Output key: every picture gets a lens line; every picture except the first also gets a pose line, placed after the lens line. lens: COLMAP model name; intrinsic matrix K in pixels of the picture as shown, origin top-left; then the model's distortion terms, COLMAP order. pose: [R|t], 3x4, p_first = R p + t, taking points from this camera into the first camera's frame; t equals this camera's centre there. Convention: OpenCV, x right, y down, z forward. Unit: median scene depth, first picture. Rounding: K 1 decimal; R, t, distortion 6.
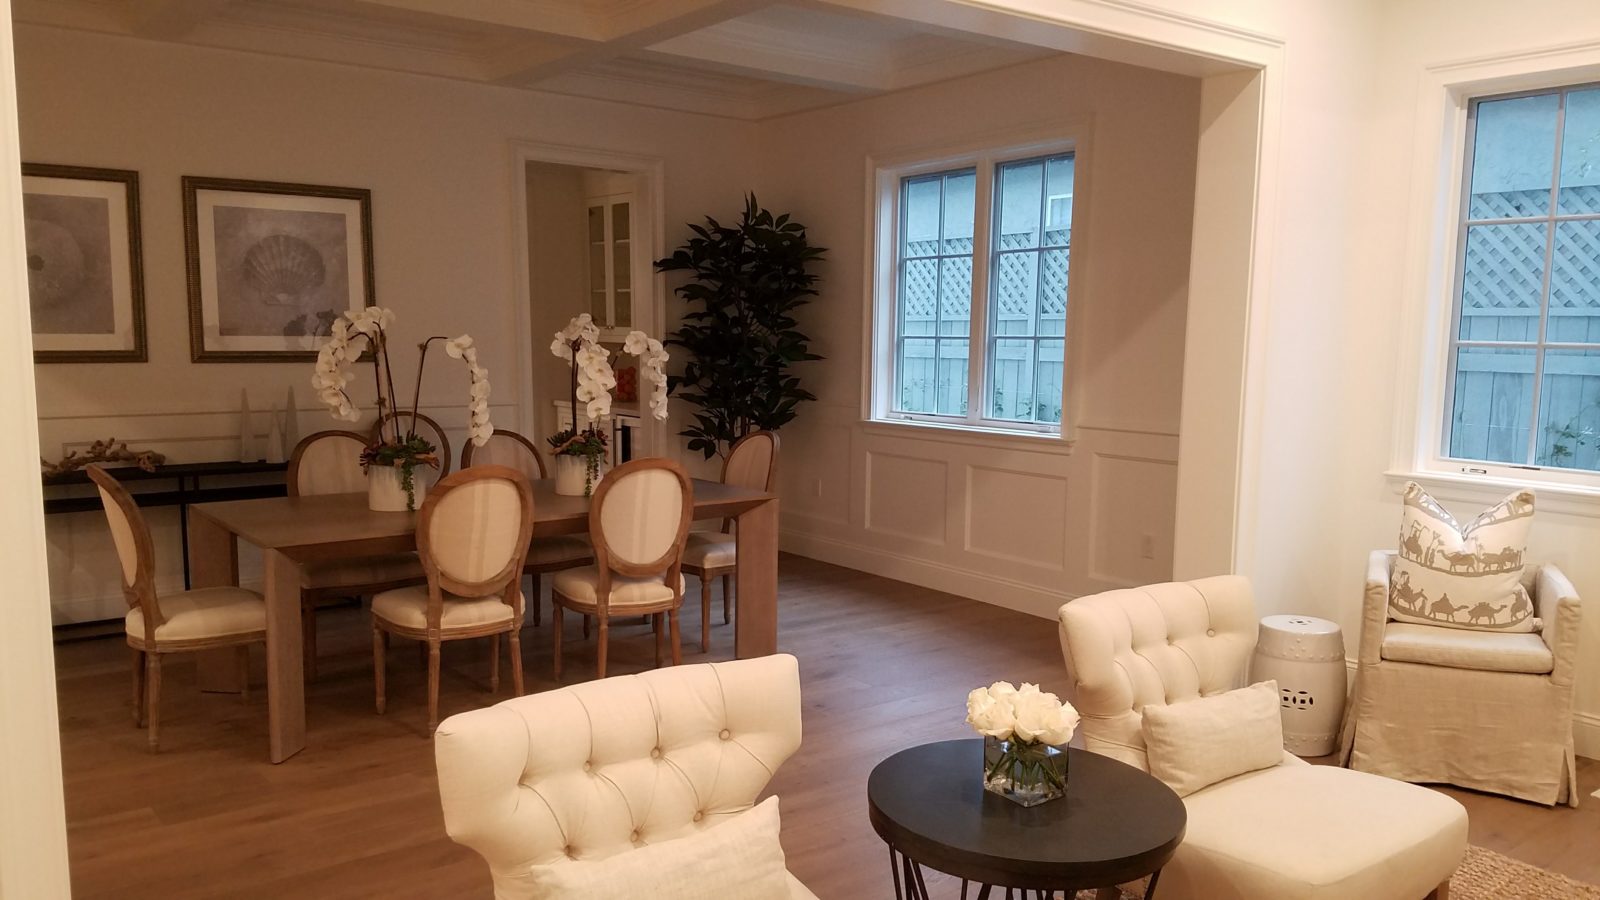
lens RADIAL K [[1241.6, 0, 803.9], [0, 1241.6, 463.8], [0, 0, 1]] dist [0.344321, -0.495201]
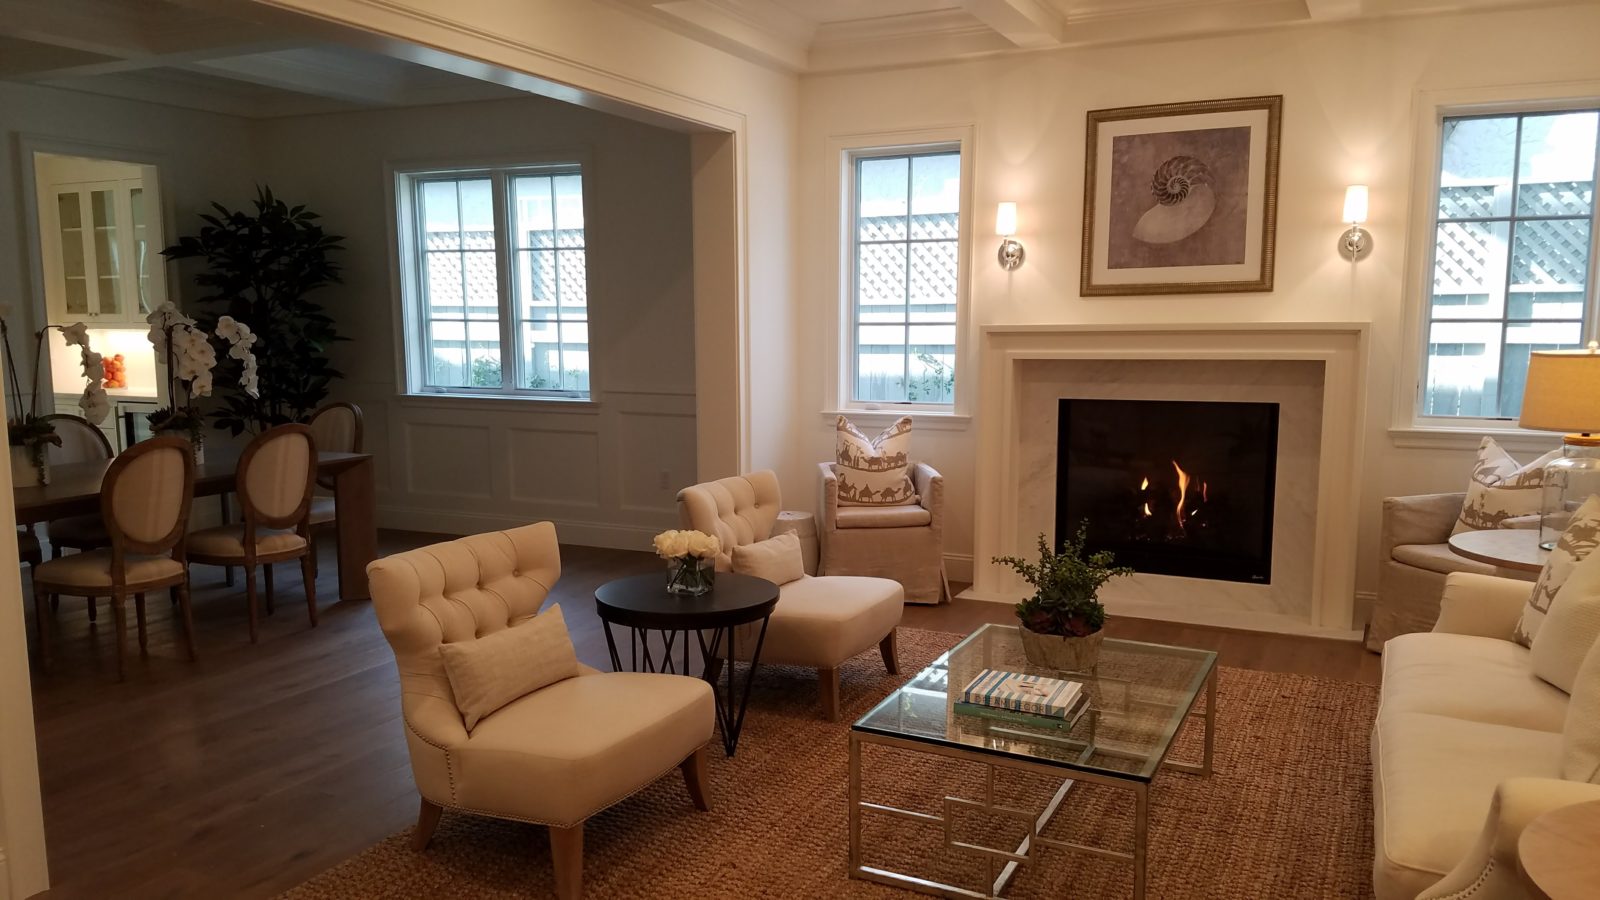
lens RADIAL K [[1227.8, 0, 804.3], [0, 1227.8, 454.8], [0, 0, 1]] dist [0.217866, -0.355281]
pose [[0.899264, -0.064990, 0.432552, -0.181005], [0.061844, 0.997857, 0.021352, 0.026451], [-0.433013, 0.007550, 0.901356, -0.245807]]
